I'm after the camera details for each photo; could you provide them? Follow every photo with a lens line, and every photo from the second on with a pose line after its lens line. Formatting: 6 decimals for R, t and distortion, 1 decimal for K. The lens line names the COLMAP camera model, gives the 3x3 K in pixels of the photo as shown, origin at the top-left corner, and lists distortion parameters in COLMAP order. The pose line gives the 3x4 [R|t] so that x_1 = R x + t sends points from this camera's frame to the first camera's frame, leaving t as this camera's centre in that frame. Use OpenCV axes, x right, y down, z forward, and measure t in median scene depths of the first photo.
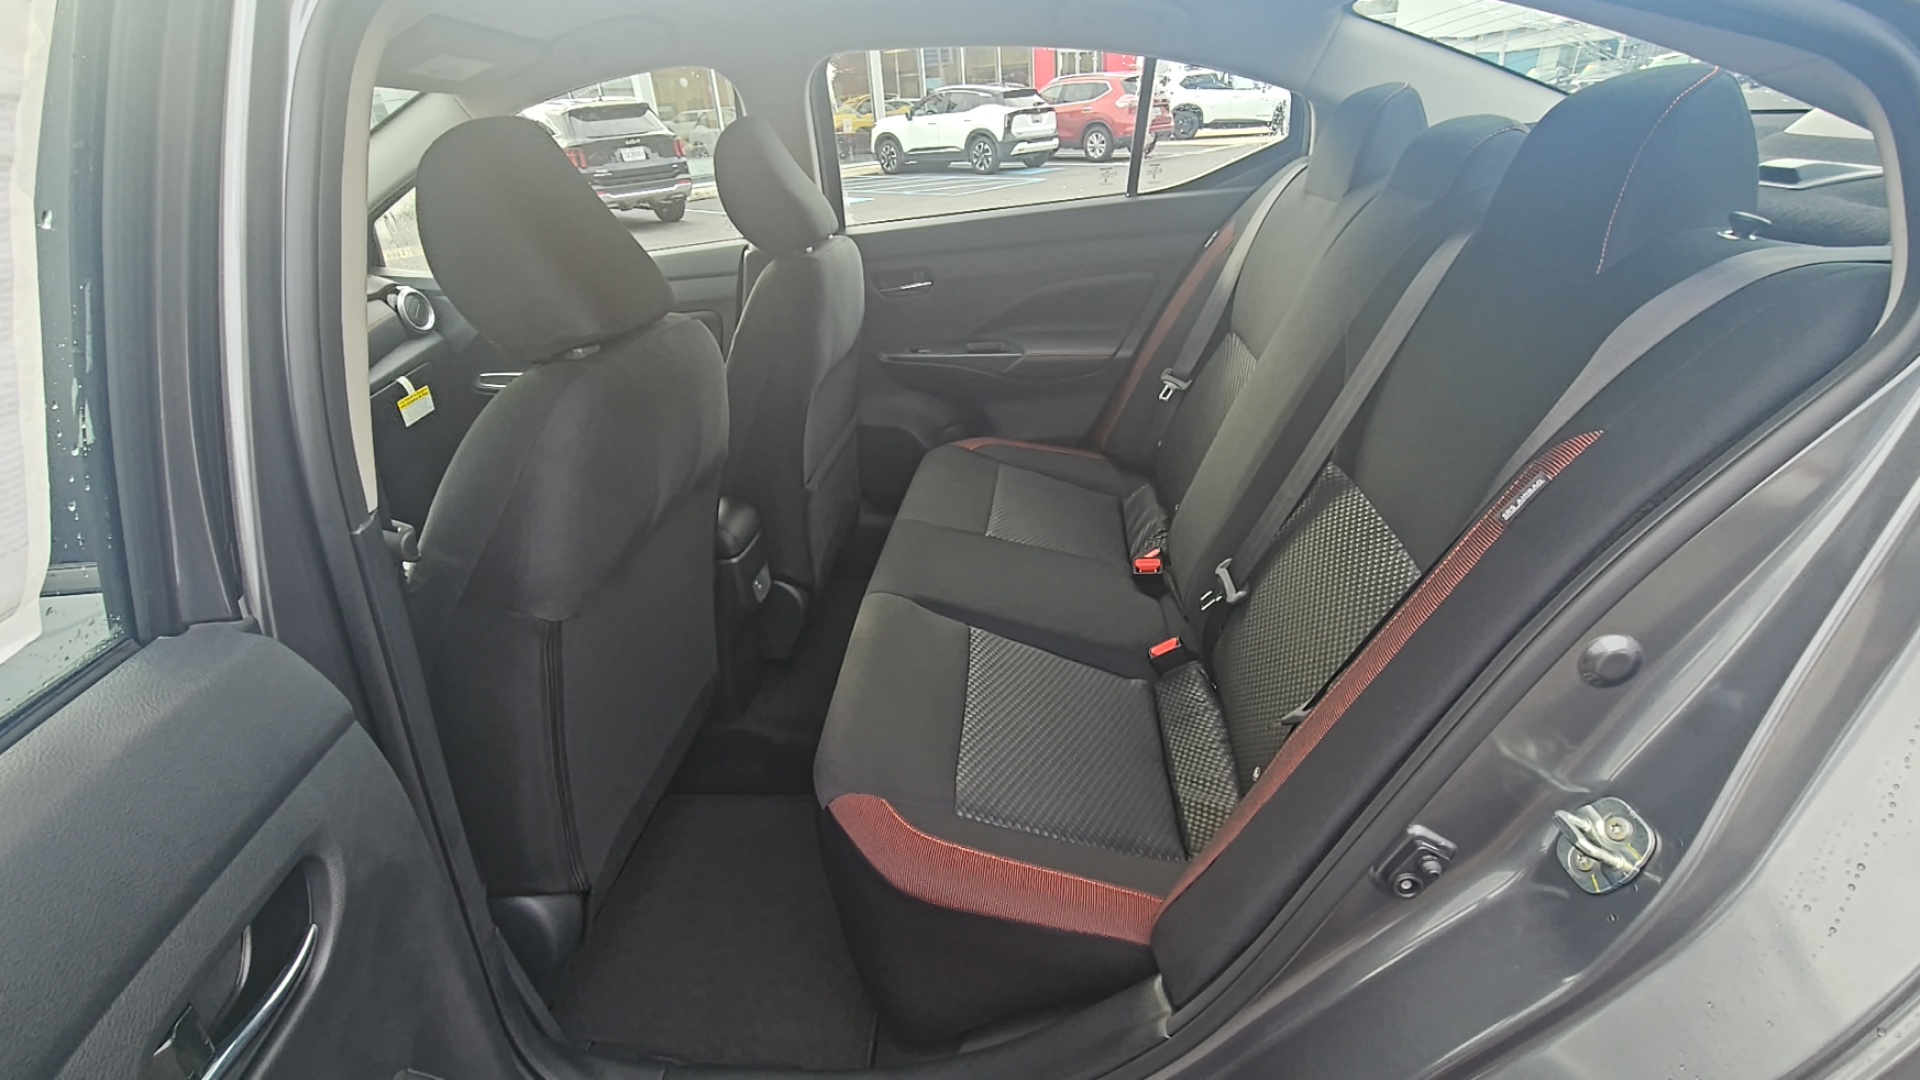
lens RADIAL K [[852.9, 0, 952.1], [0, 852.9, 524.7], [0, 0, 1]] dist [0.011094, -0.006776]
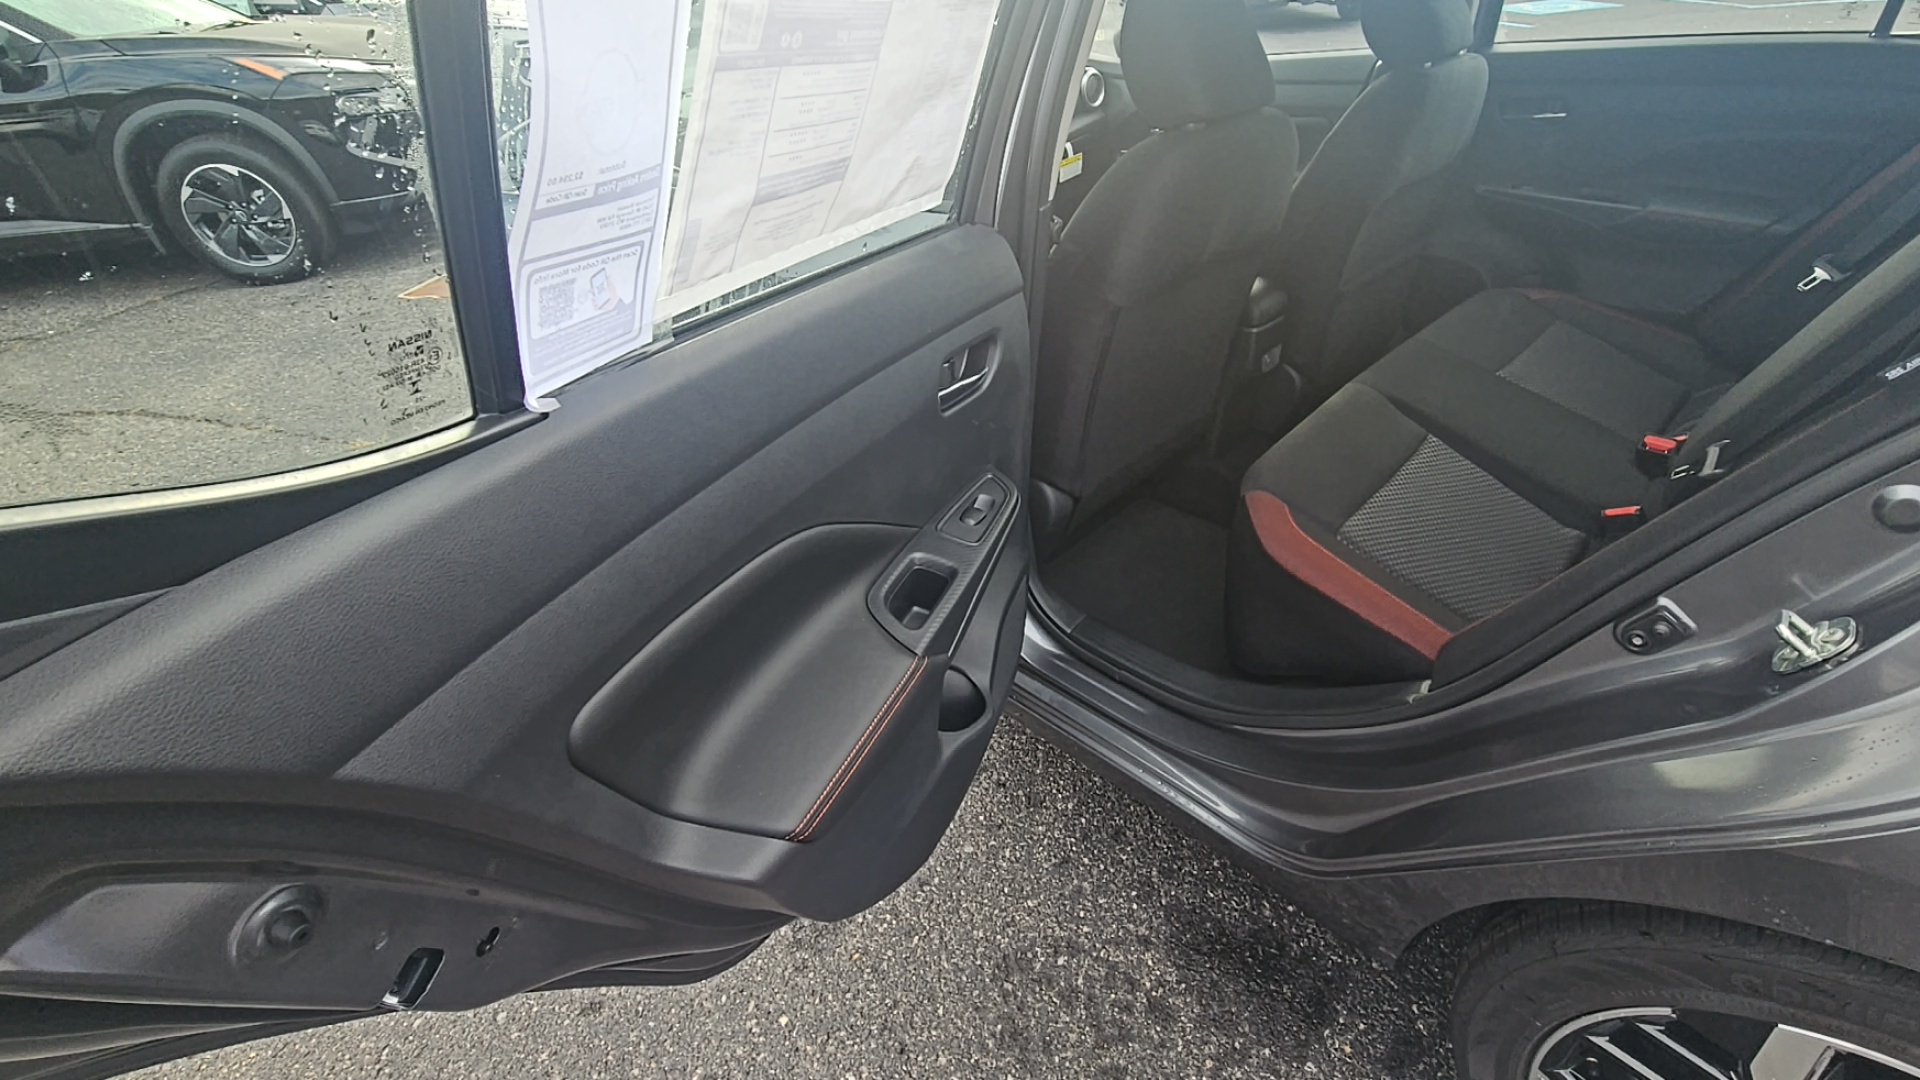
lens RADIAL K [[852.9, 0, 952.1], [0, 852.9, 524.7], [0, 0, 1]] dist [0.011094, -0.006776]
pose [[0.770817, 0.371047, -0.517848, 0.193953], [-0.263032, 0.925719, 0.271770, 0.103713], [0.580220, -0.073274, 0.811157, -0.352105]]
